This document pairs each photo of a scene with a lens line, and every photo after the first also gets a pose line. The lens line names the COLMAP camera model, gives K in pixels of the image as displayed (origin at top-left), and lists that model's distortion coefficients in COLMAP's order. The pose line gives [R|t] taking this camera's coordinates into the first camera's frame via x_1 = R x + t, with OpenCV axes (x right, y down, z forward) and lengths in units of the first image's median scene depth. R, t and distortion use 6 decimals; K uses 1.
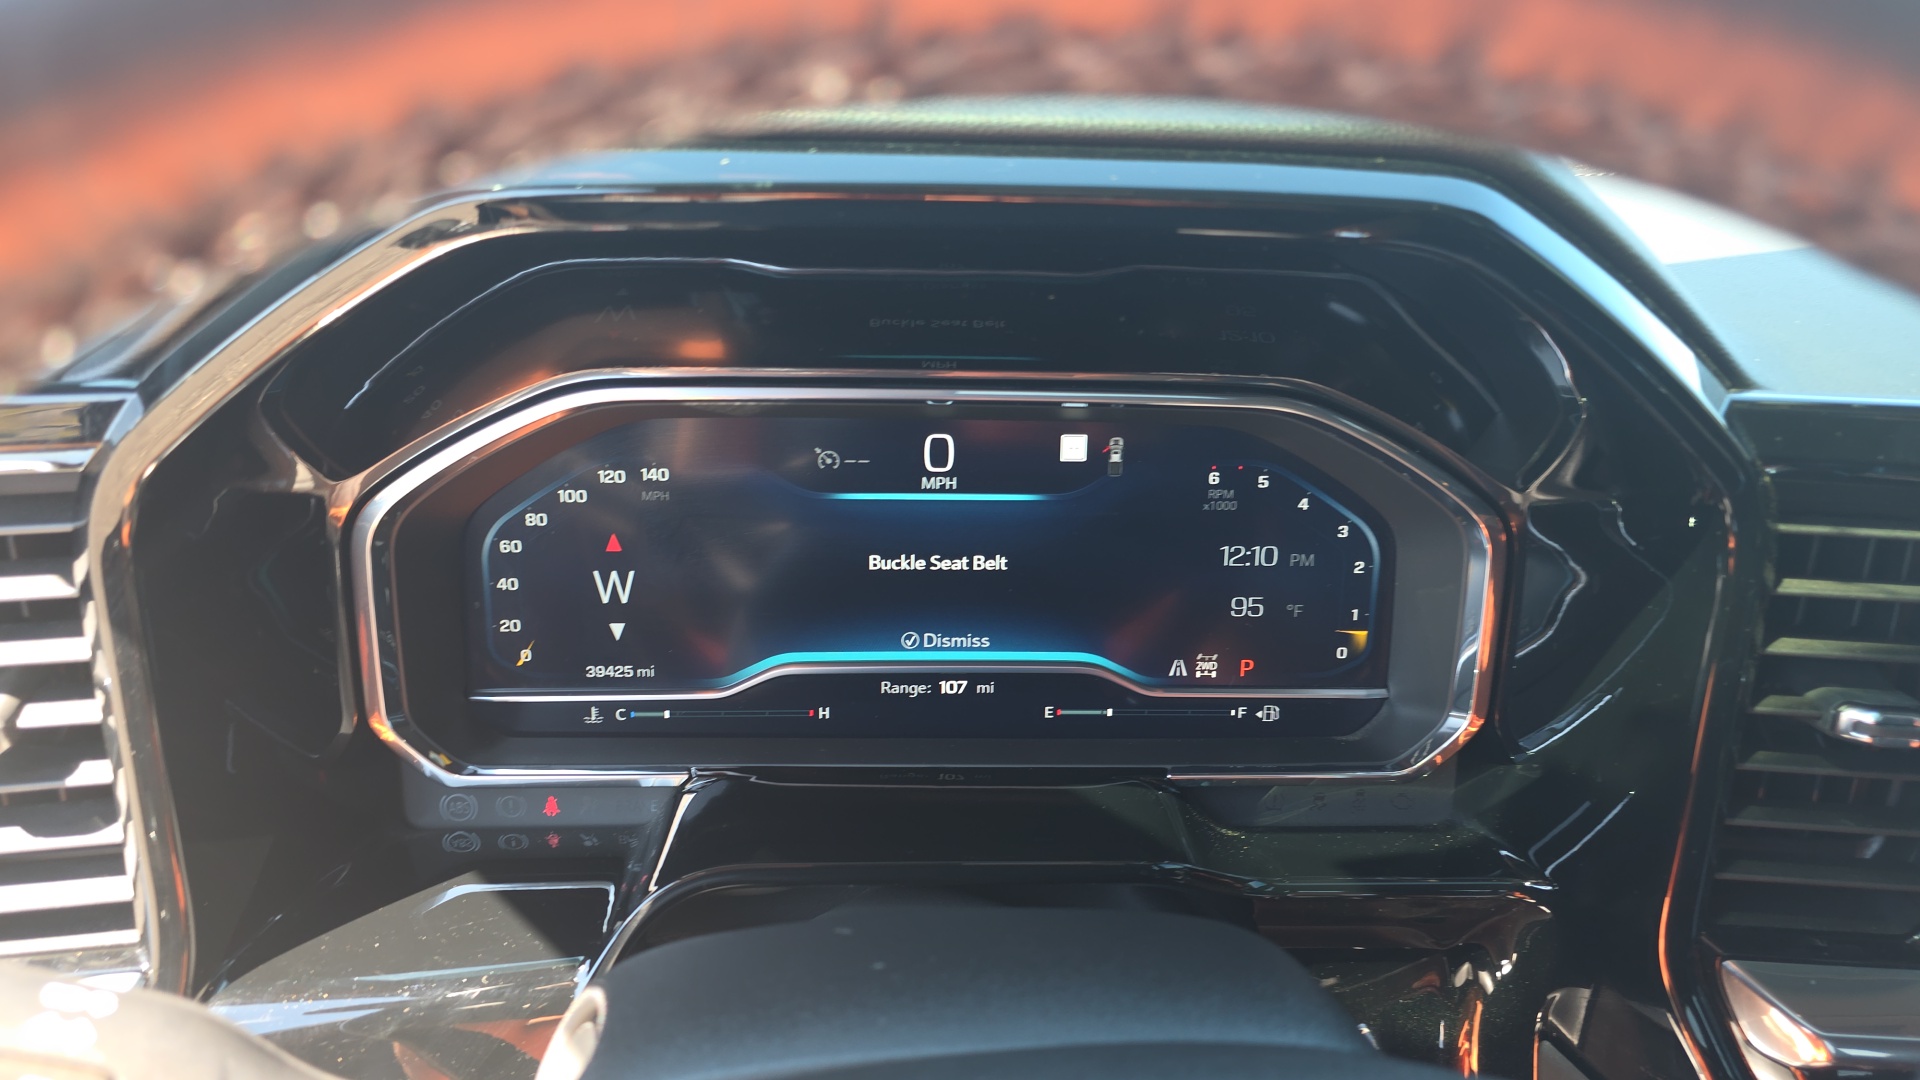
lens RADIAL K [[1329.7, 0, 953.3], [0, 1329.7, 539.9], [0, 0, 1]] dist [0.083297, -0.088370]
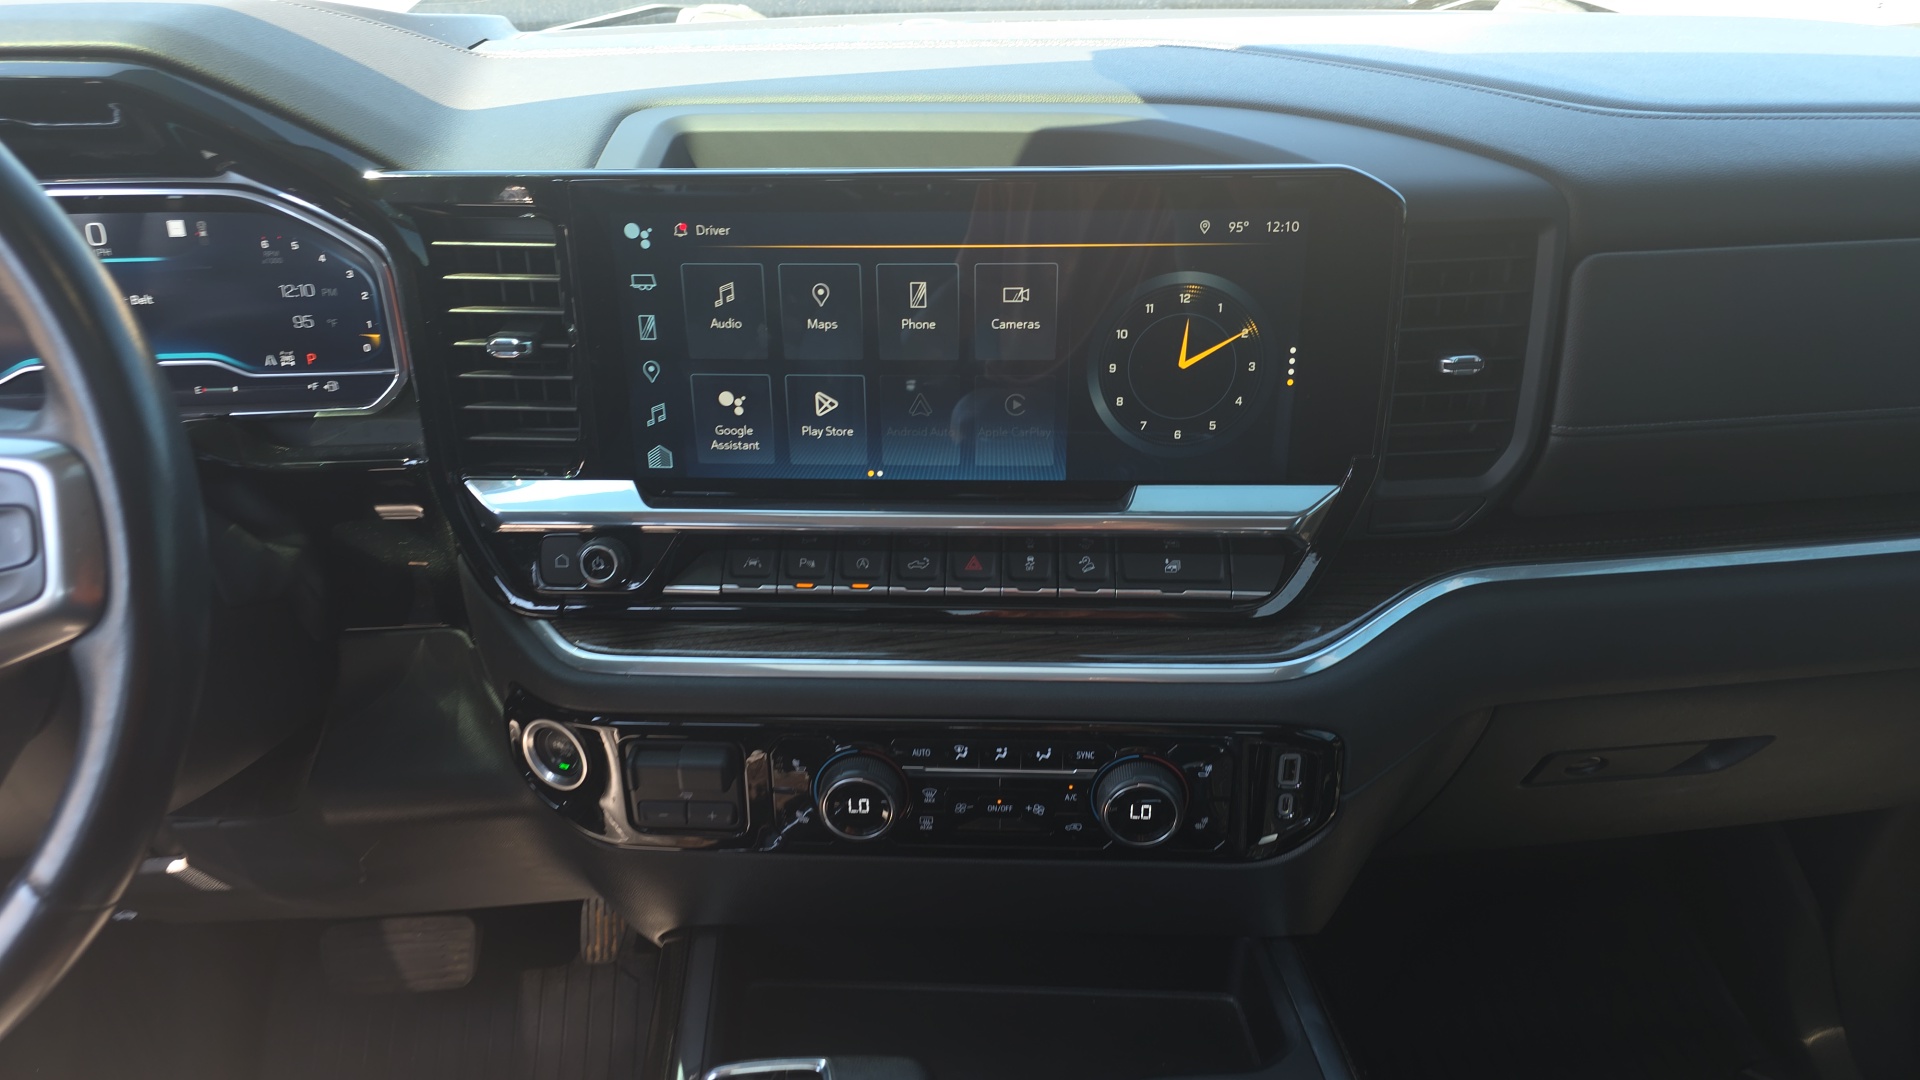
lens RADIAL K [[1324.9, 0, 937.2], [0, 1324.9, 553.4], [0, 0, 1]] dist [0.090659, -0.111855]
pose [[0.999146, -0.039549, -0.011949, 1.054814], [0.040346, 0.996282, 0.076115, 0.250977], [0.008894, -0.076532, 0.997027, -0.747218]]
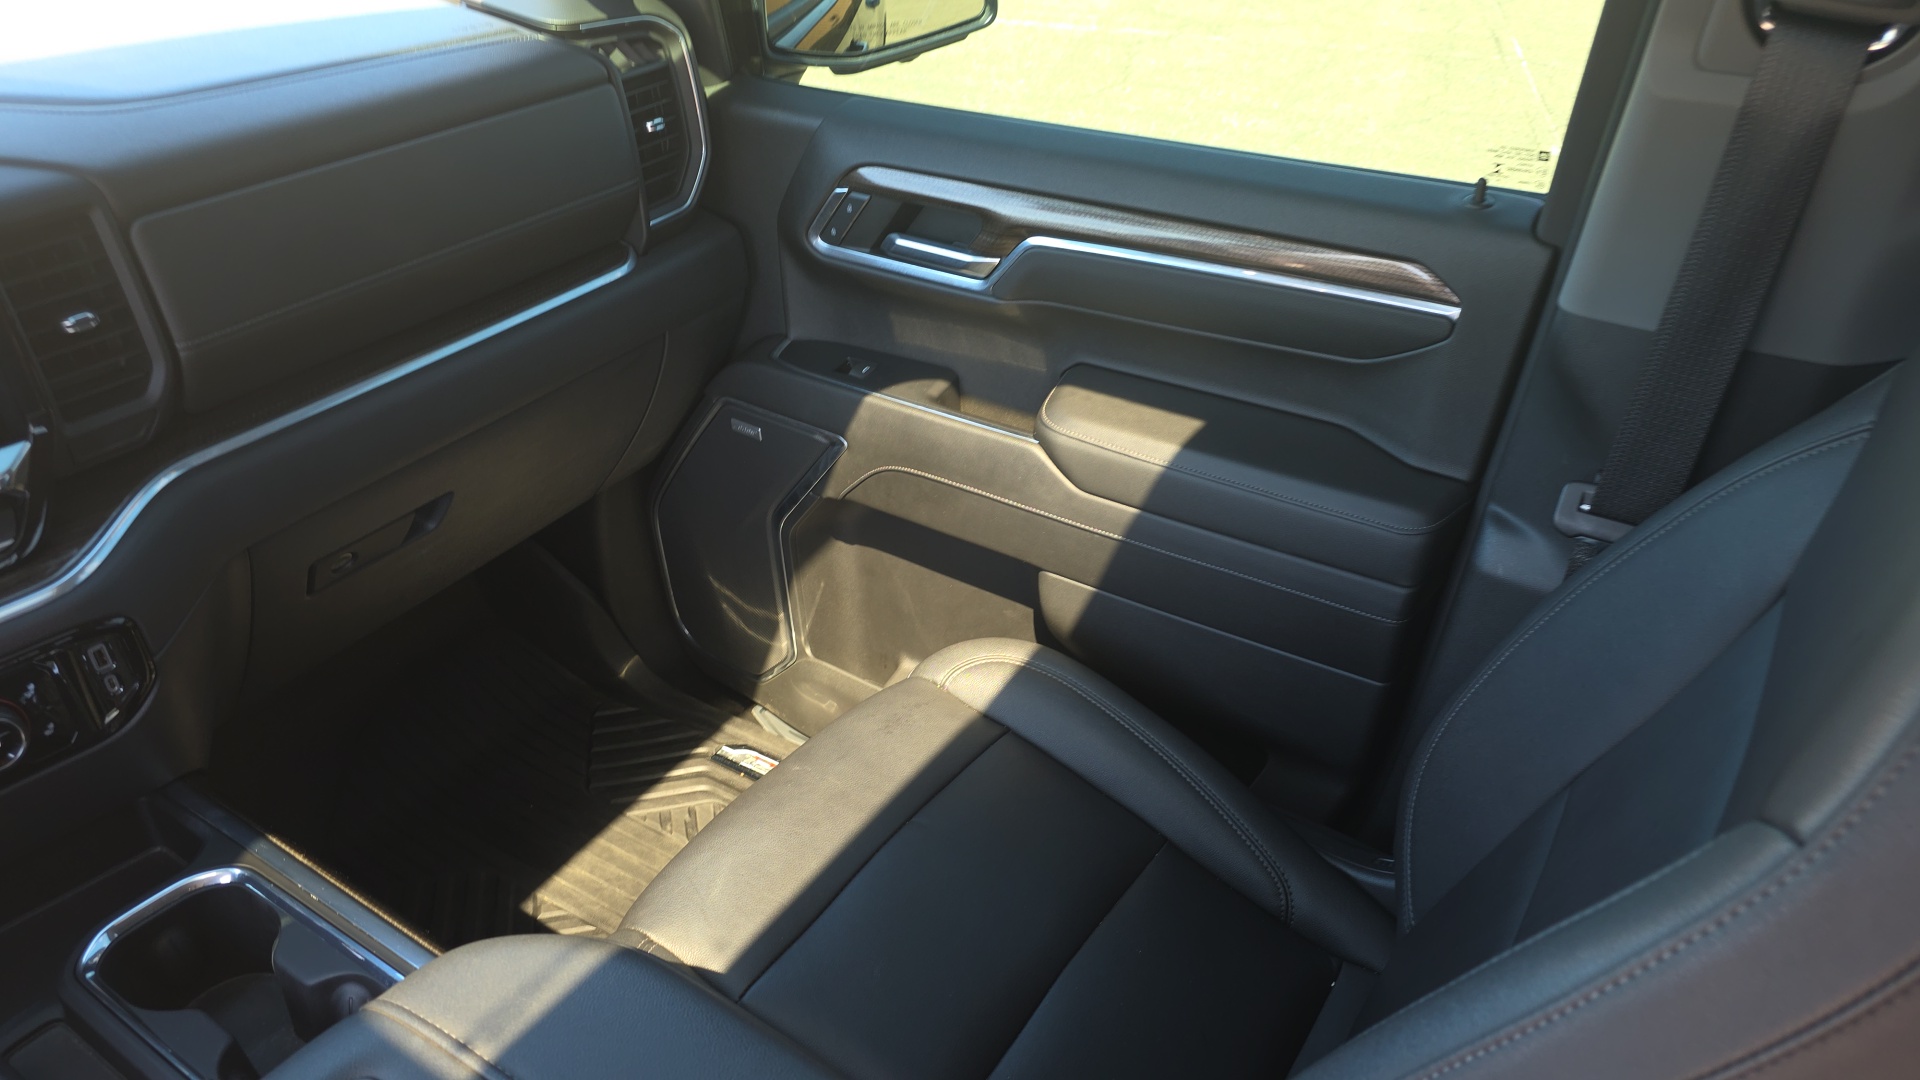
lens RADIAL K [[1306.3, 0, 1011.9], [0, 1306.3, 543.0], [0, 0, 1]] dist [0.107002, -0.105199]
pose [[0.589814, -0.449283, 0.671017, 0.968988], [0.309238, 0.893262, 0.326273, 0.247663], [-0.745983, 0.015064, 0.665794, -1.572878]]
